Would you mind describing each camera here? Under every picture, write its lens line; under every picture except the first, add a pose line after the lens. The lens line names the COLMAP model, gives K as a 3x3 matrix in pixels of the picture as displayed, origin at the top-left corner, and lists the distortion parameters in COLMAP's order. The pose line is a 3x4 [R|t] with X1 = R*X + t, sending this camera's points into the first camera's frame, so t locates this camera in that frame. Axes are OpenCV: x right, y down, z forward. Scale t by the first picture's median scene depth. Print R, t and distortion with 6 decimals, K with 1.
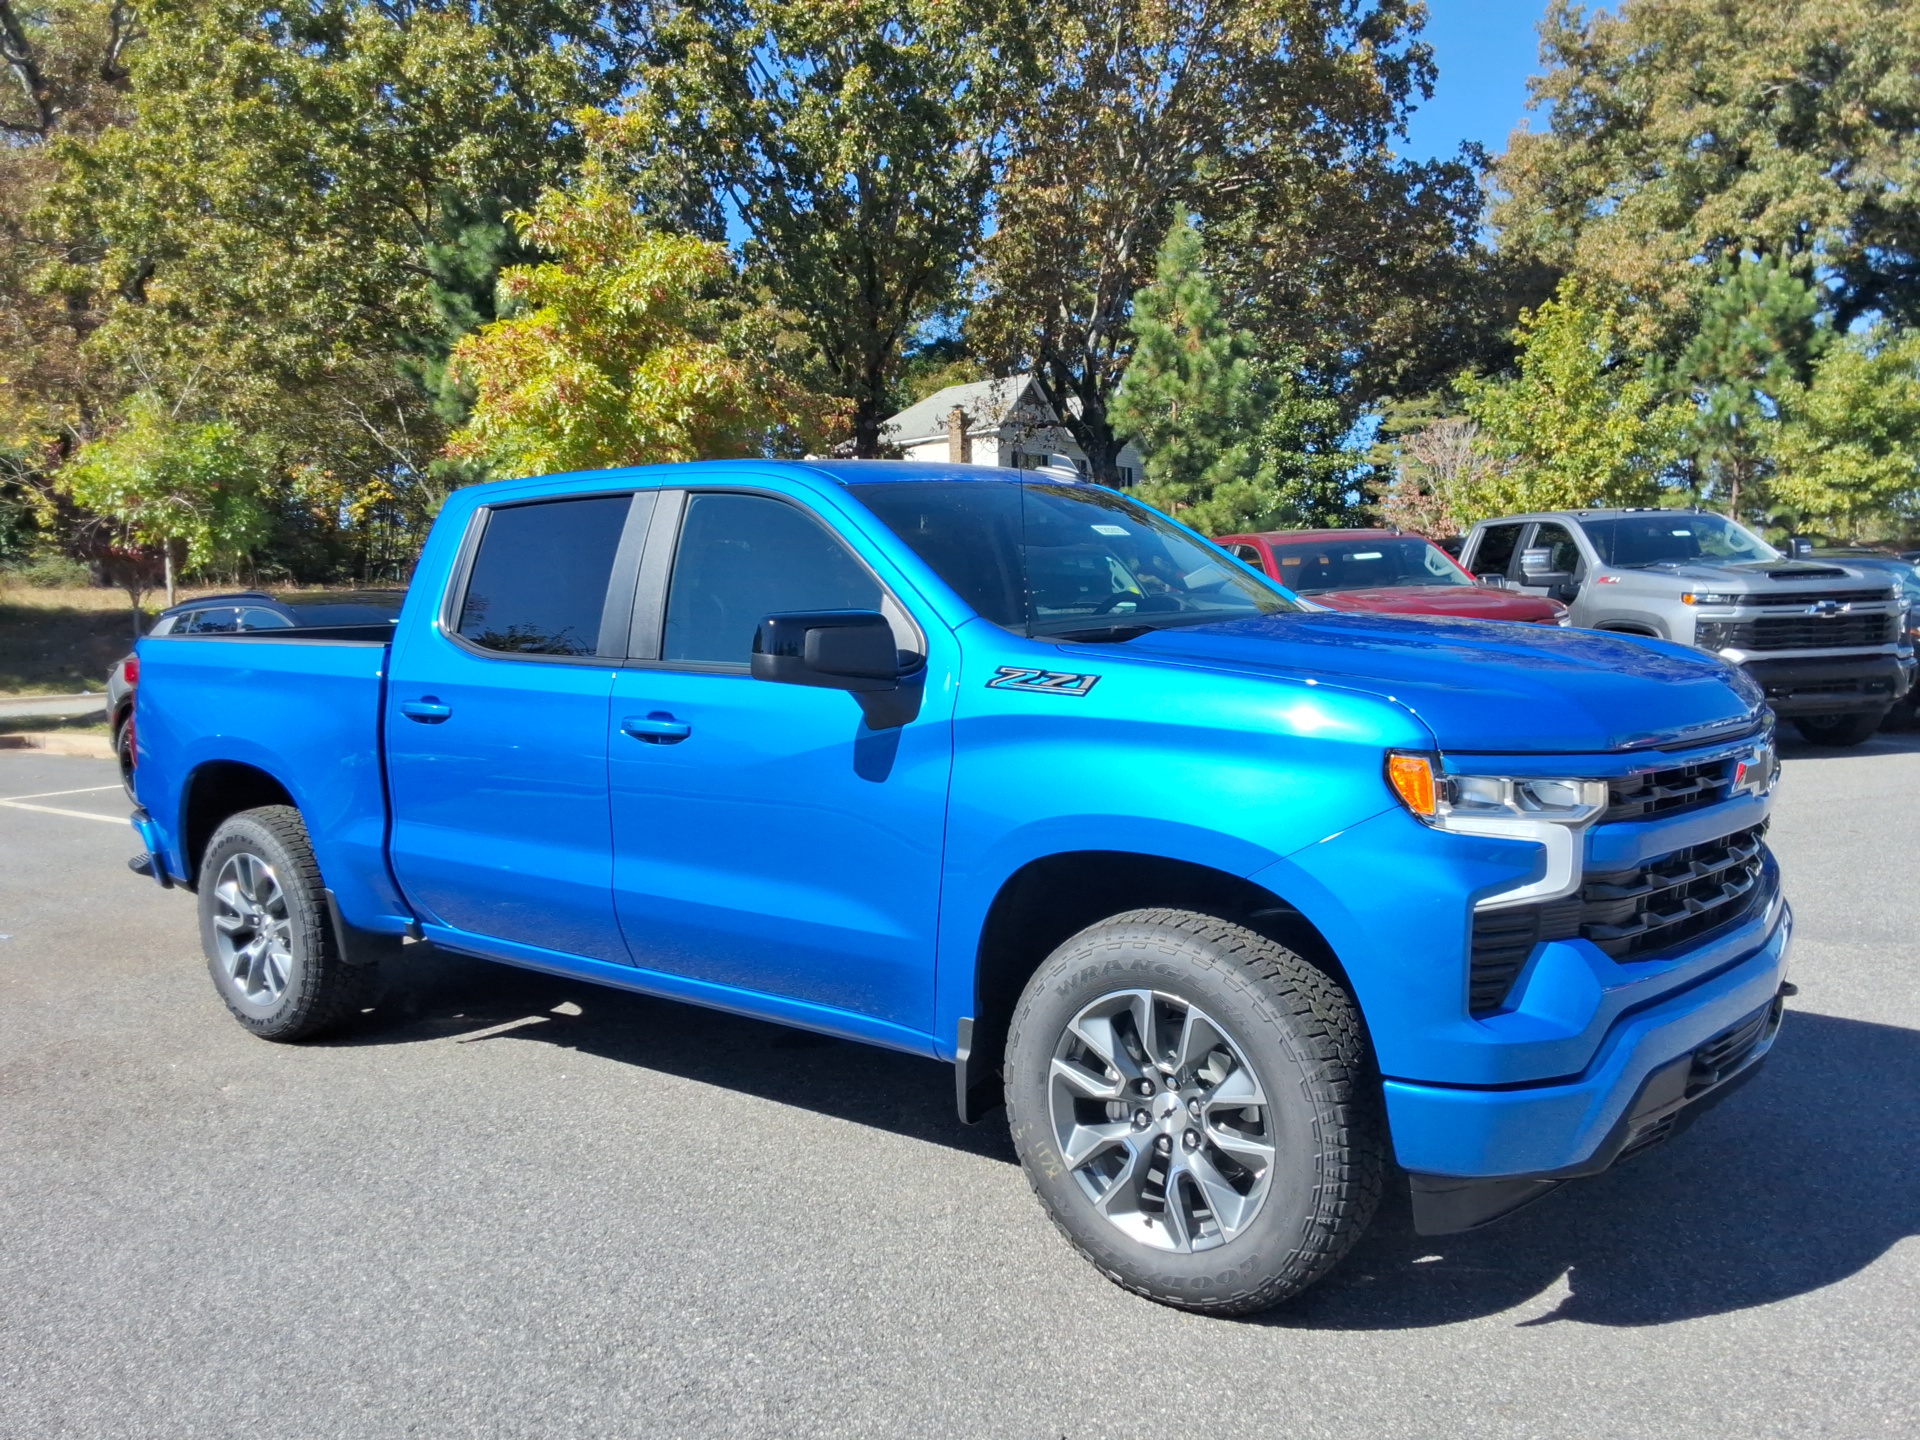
lens RADIAL K [[1541.6, 0, 968.6], [0, 1541.6, 716.1], [0, 0, 1]] dist [0.092477, -0.158193]
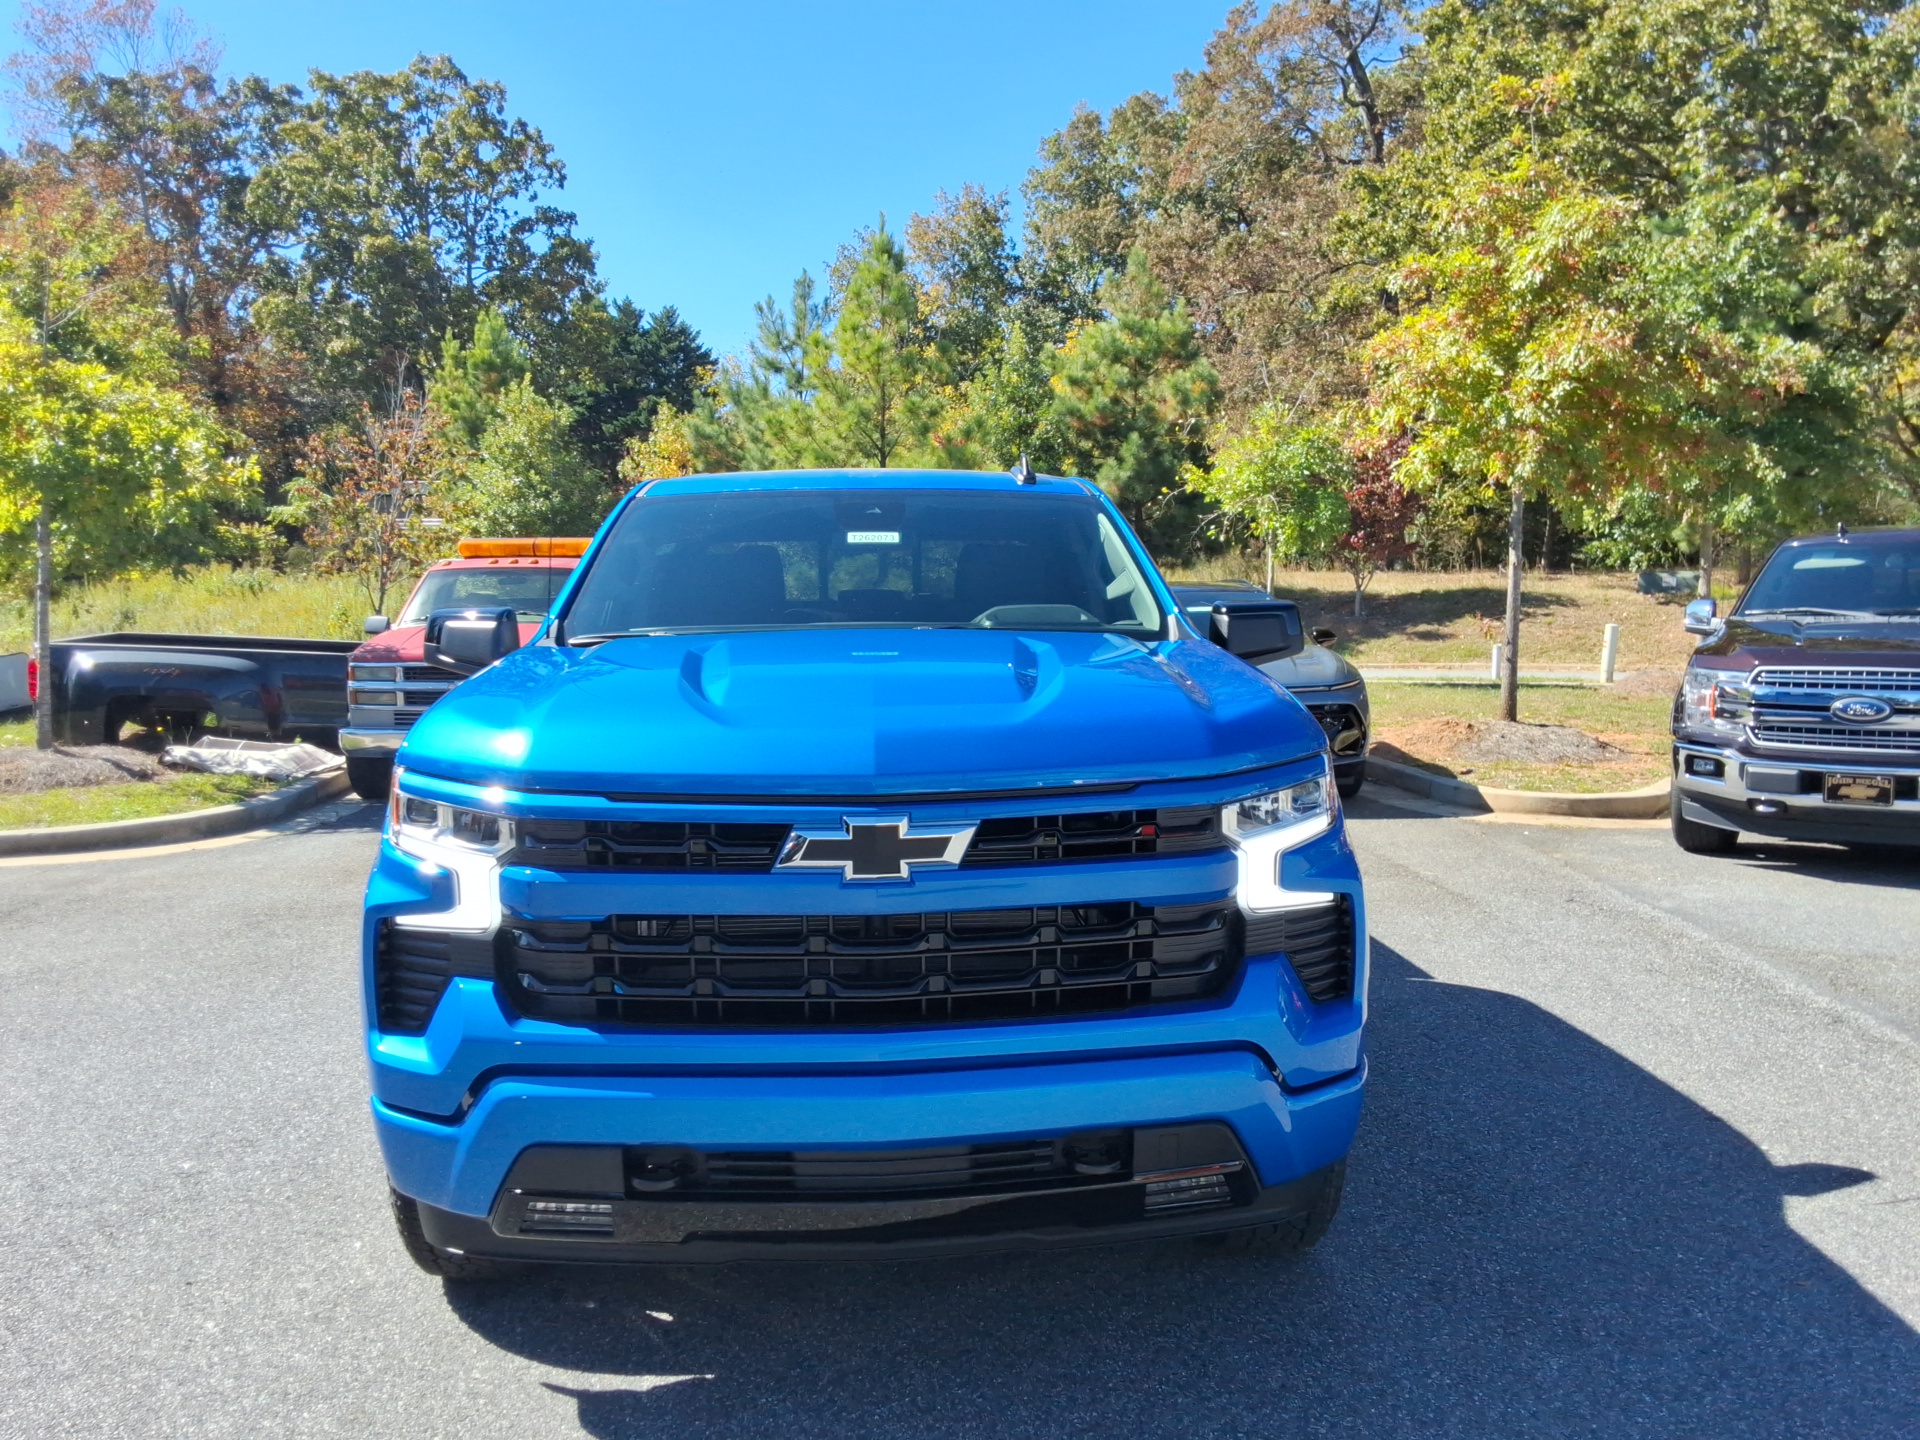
lens RADIAL K [[1541.6, 0, 958.7], [0, 1541.6, 721.7], [0, 0, 1]] dist [0.092477, -0.158193]
pose [[0.658176, 0.090067, -0.747457, 1.139971], [-0.080114, 0.995560, 0.049419, -0.076292], [0.748590, 0.027355, 0.662469, 0.520817]]
